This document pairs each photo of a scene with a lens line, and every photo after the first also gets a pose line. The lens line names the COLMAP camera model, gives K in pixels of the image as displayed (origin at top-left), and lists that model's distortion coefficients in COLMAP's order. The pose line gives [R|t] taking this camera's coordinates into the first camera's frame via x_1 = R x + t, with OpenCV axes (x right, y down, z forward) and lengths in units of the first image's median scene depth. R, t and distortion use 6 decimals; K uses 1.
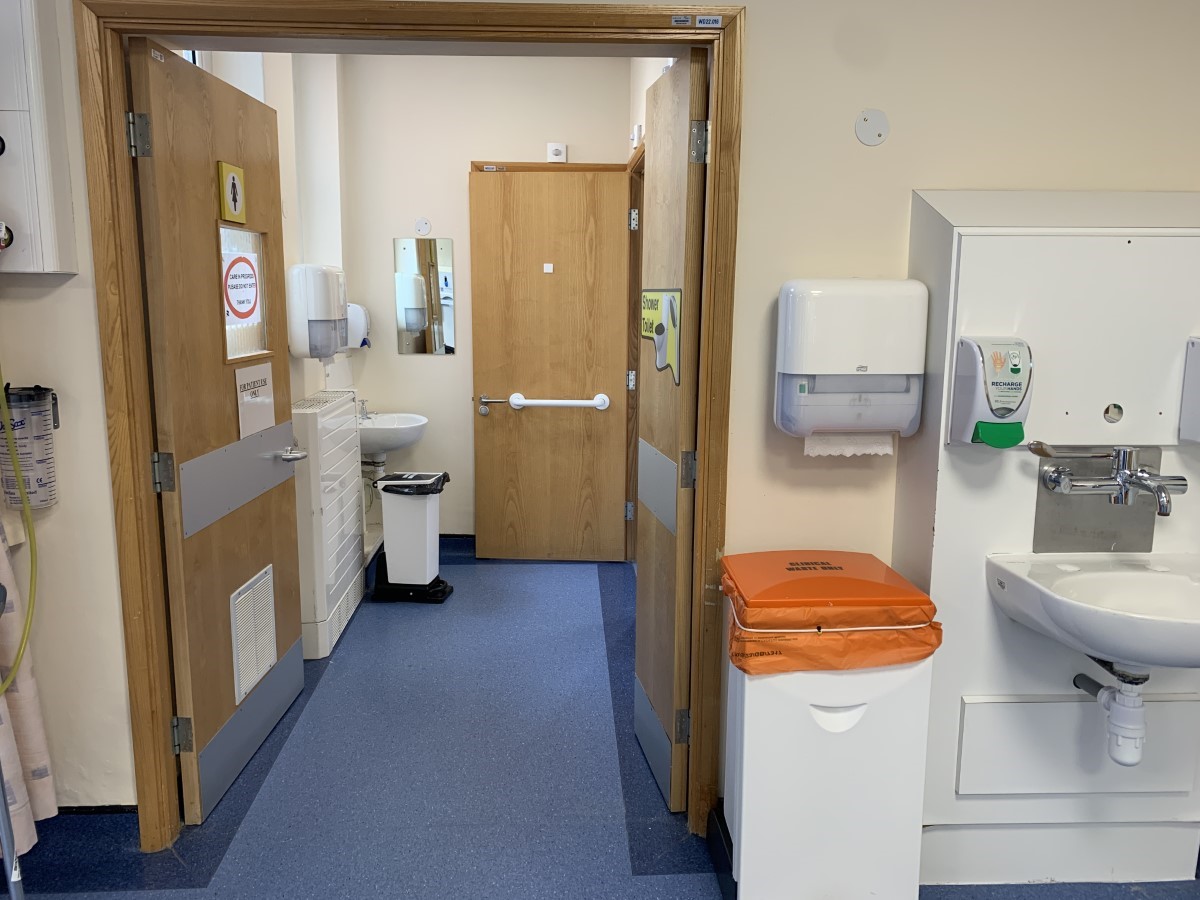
lens RADIAL K [[910.5, 0, 600.0], [0, 910.5, 450.0], [0, 0, 1]] dist [0.076703, 0.000389]
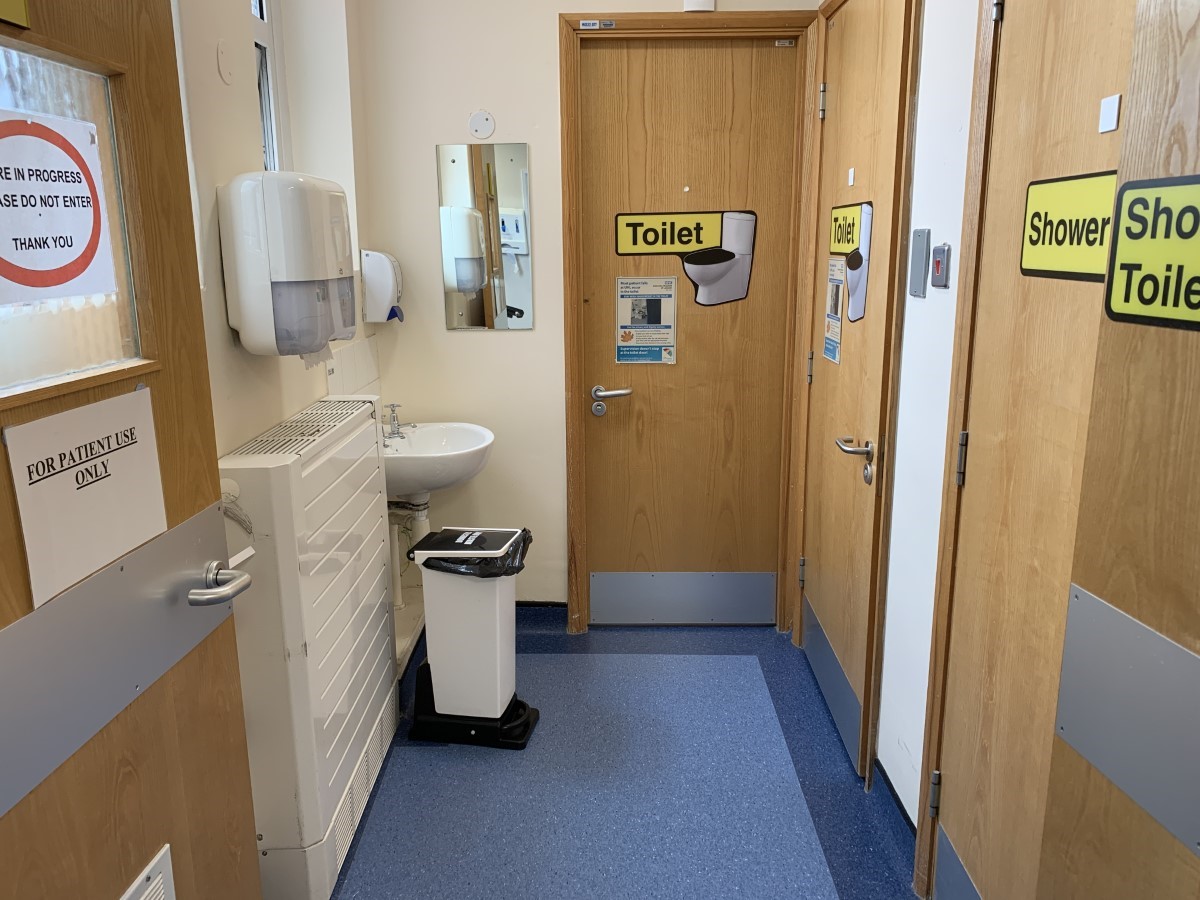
lens RADIAL K [[894.1, 0, 600.0], [0, 894.1, 450.0], [0, 0, 1]] dist [0.032236, -0.000034]
pose [[0.998659, -0.003708, -0.051630, -0.090177], [0.006672, 0.998332, 0.057354, -0.062793], [0.051331, -0.057622, 0.997018, 0.418718]]
